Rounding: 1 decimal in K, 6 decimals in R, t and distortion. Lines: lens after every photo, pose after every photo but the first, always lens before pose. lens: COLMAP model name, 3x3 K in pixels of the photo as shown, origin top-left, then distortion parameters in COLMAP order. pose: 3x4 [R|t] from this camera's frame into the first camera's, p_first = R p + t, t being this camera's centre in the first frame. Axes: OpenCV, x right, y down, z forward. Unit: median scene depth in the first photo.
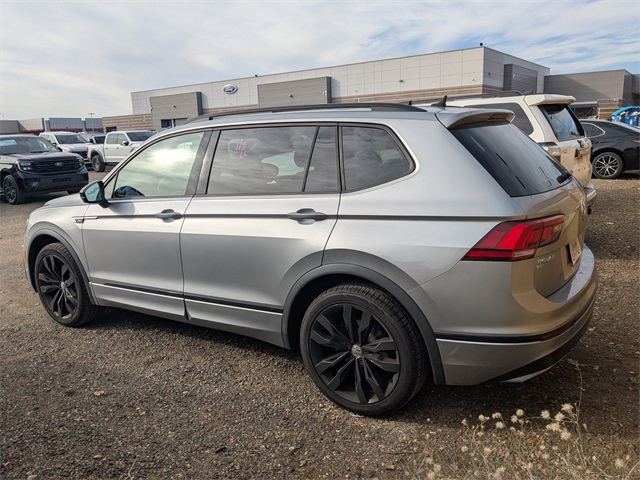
lens RADIAL K [[514.4, 0, 320.0], [0, 514.4, 240.0], [0, 0, 1]] dist [0.041506, -0.000919]
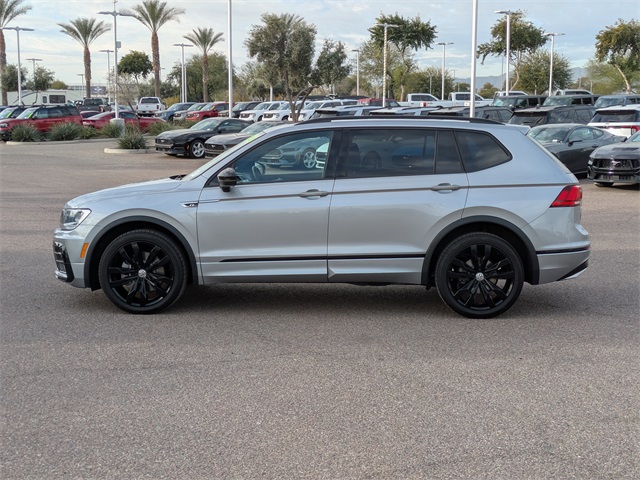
lens RADIAL K [[988.8, 0, 320.0], [0, 988.8, 240.0], [0, 0, 1]] dist [0.139393, 0.011442]
pose [[0.852568, -0.009624, 0.522527, -1.730901], [0.069866, 0.992955, -0.095706, 0.333383], [-0.517925, 0.118103, 0.847234, -1.178534]]
